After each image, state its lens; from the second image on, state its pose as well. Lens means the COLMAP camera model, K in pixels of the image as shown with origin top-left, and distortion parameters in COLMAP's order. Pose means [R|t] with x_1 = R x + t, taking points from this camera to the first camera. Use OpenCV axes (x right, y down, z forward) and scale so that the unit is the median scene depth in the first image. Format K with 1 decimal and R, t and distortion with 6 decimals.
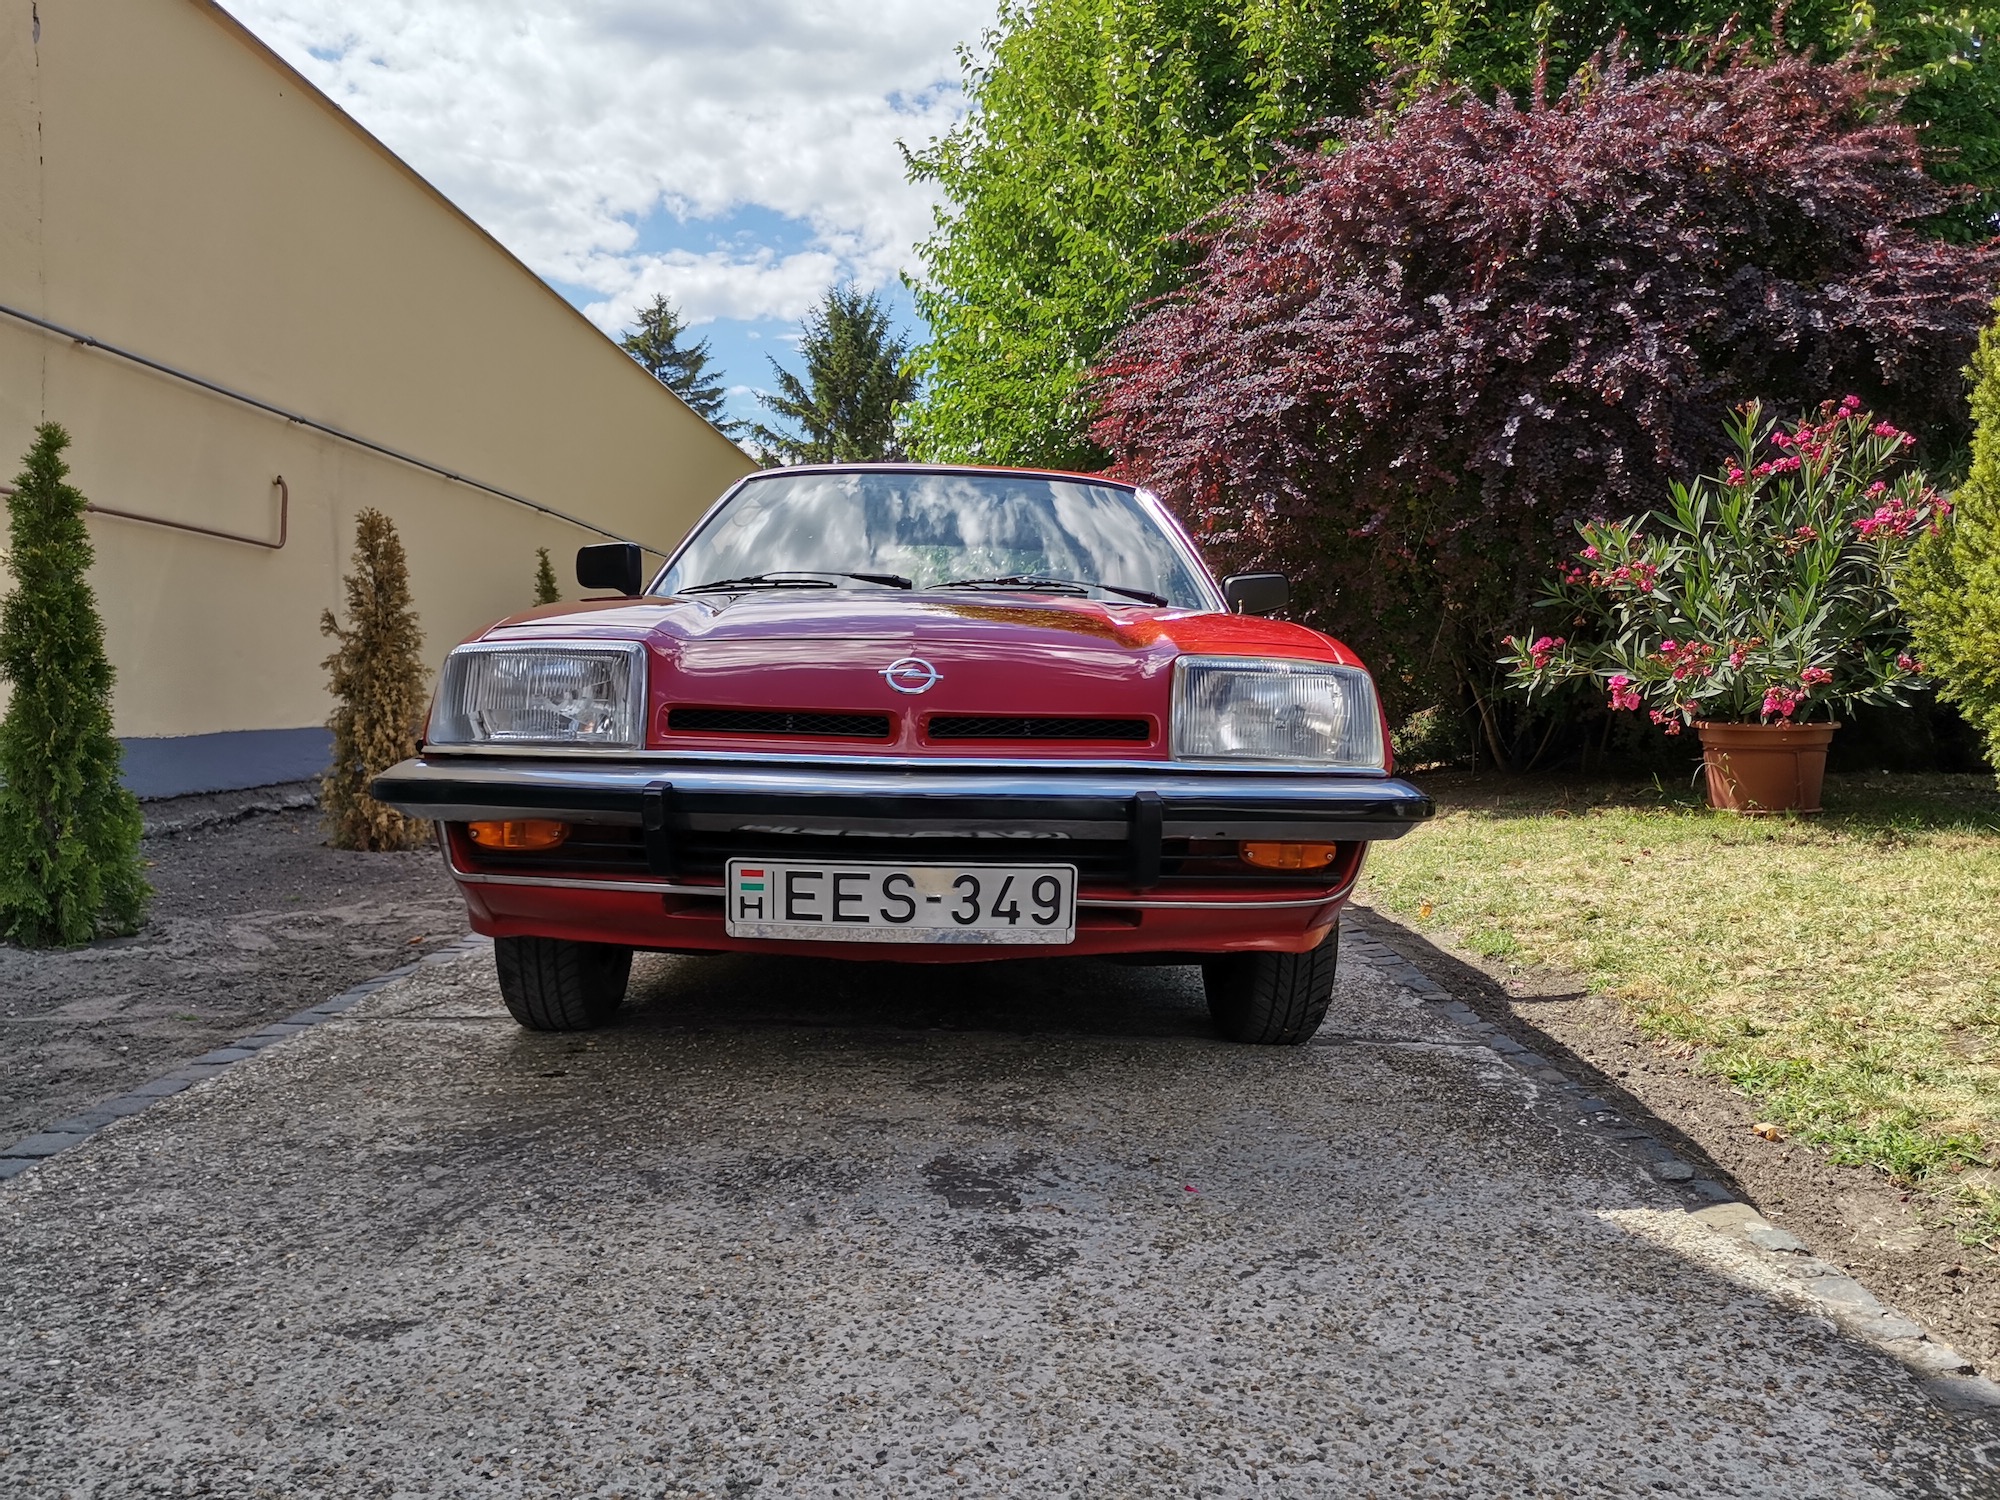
lens RADIAL K [[1541.6, 0, 992.7], [0, 1541.6, 745.6], [0, 0, 1]] dist [0.069651, -0.002677]
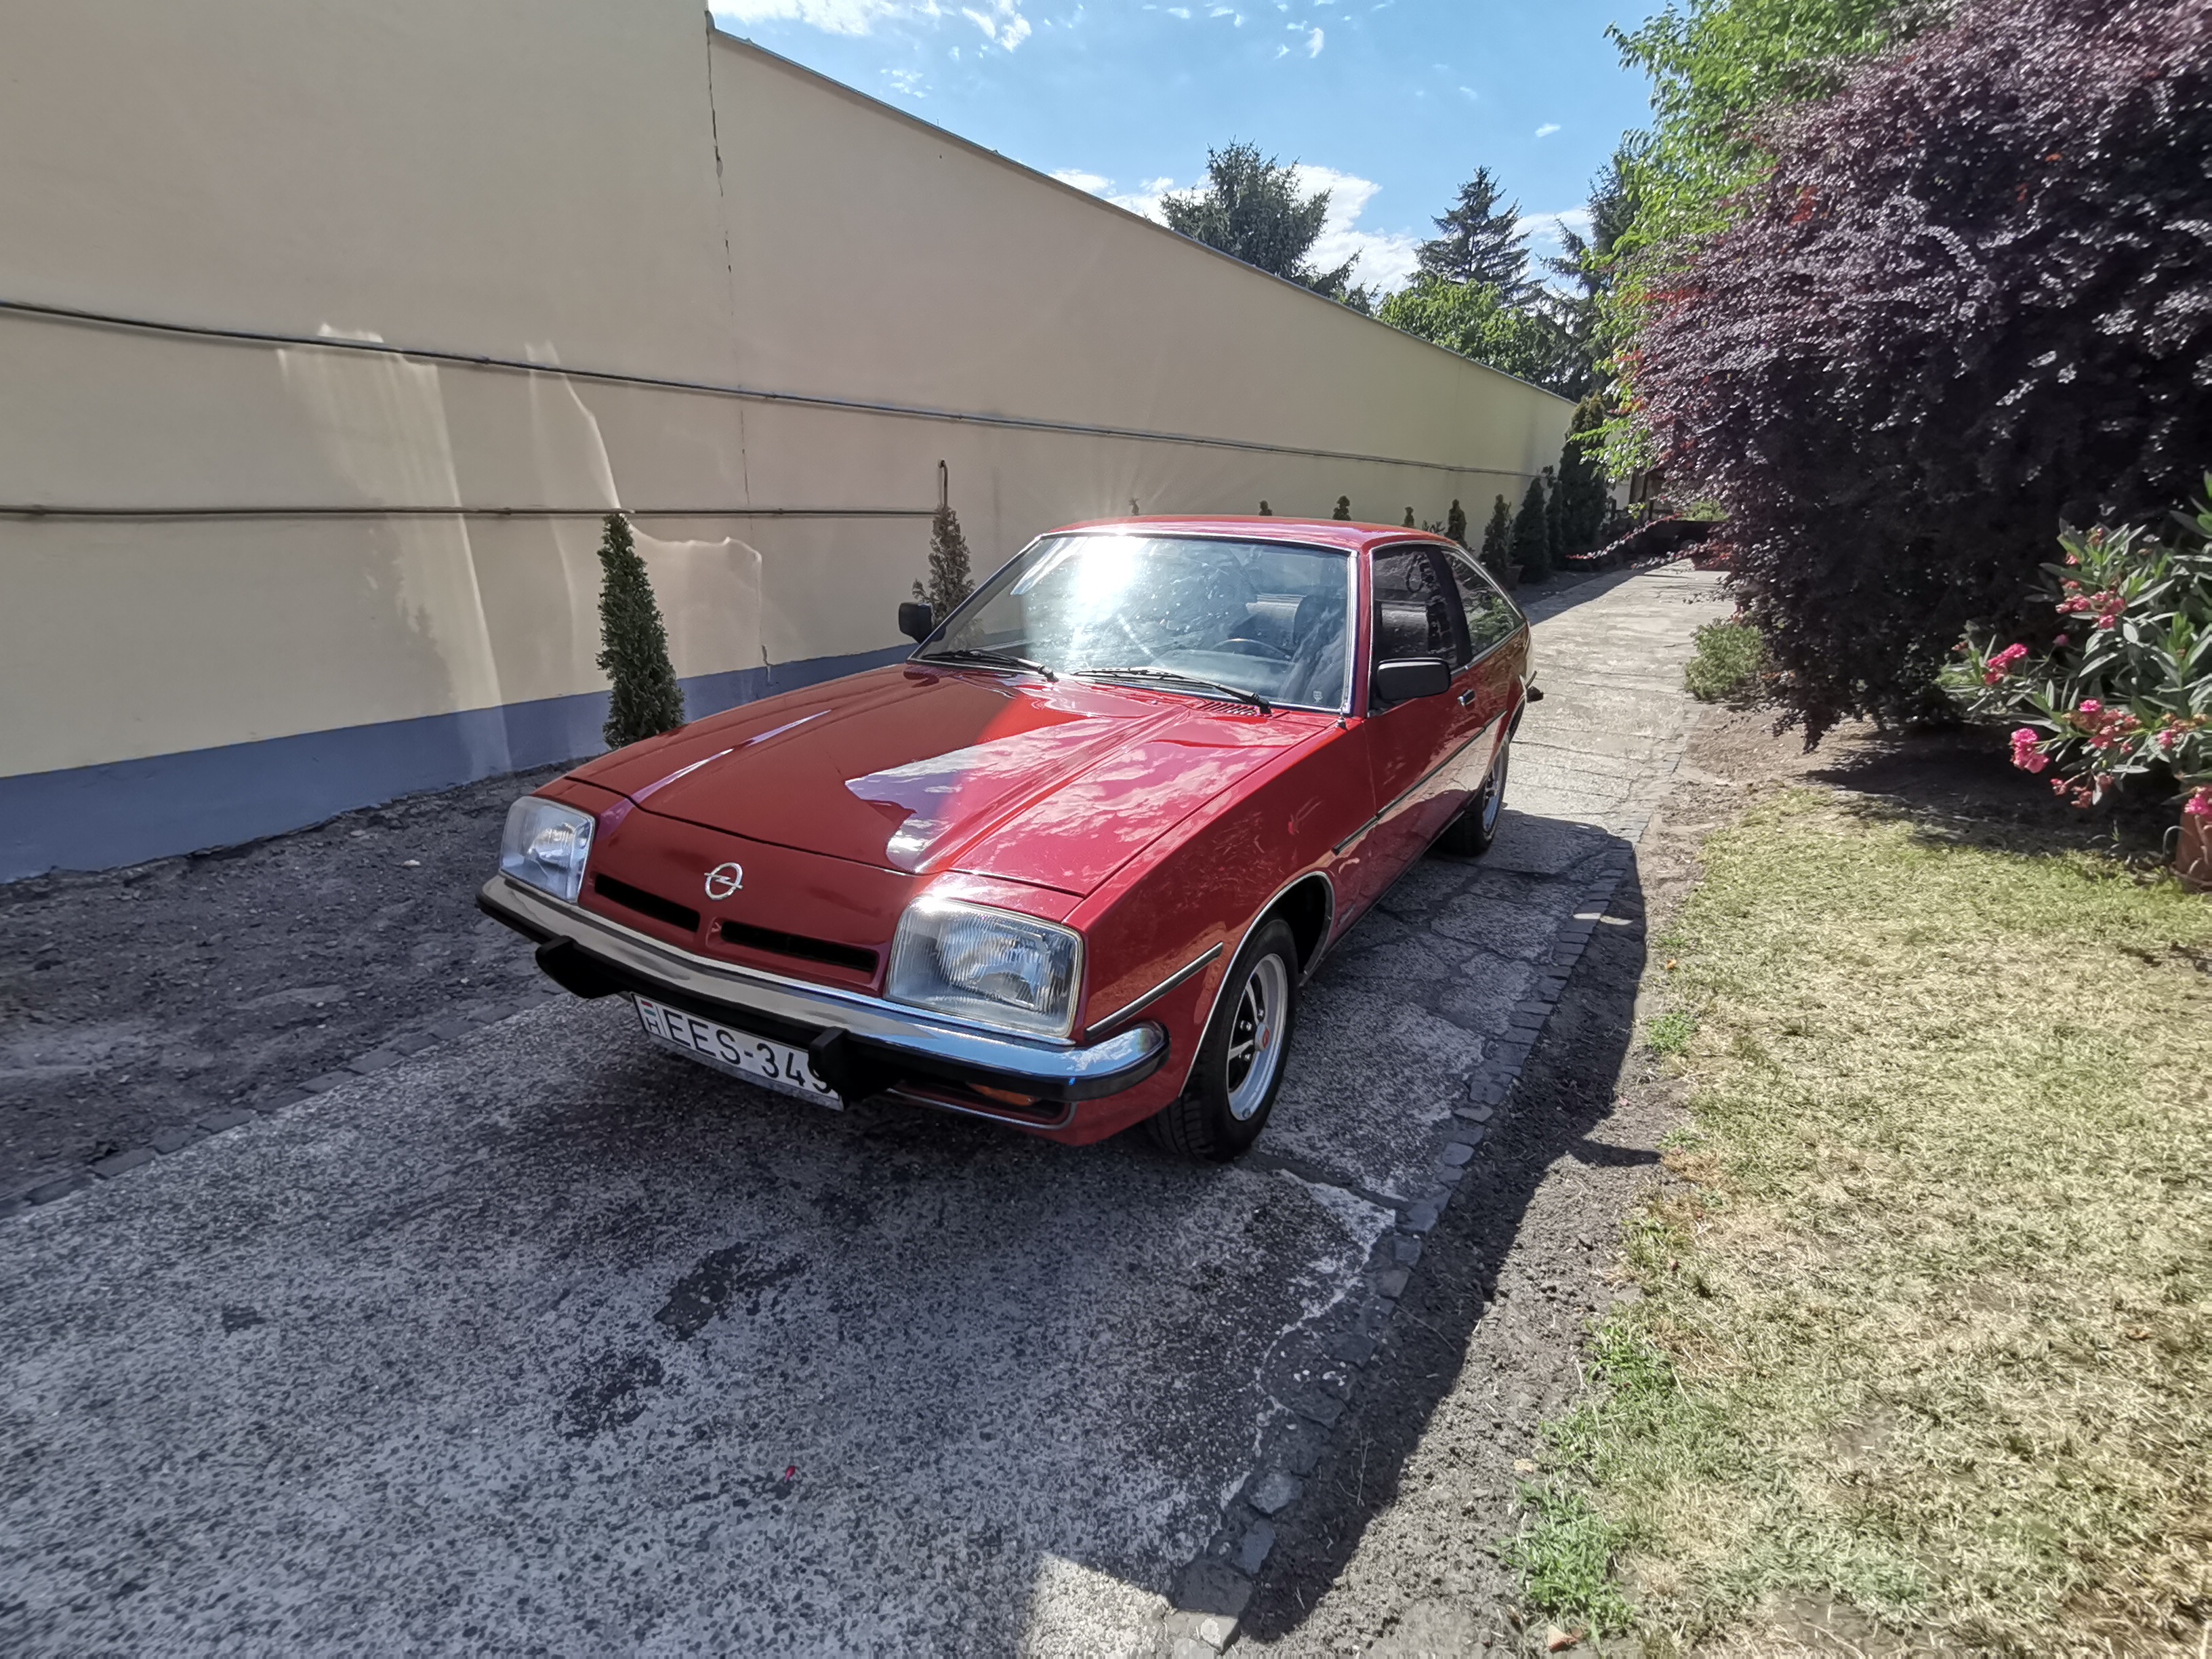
lens RADIAL K [[1115.3, 0, 1080.4], [0, 1115.3, 837.0], [0, 0, 1]] dist [0.036611, -0.020160]
pose [[0.851770, 0.151520, -0.501527, 0.492674], [-0.018056, 0.965188, 0.260934, -0.248769], [0.523605, -0.213200, 0.824854, 0.338530]]
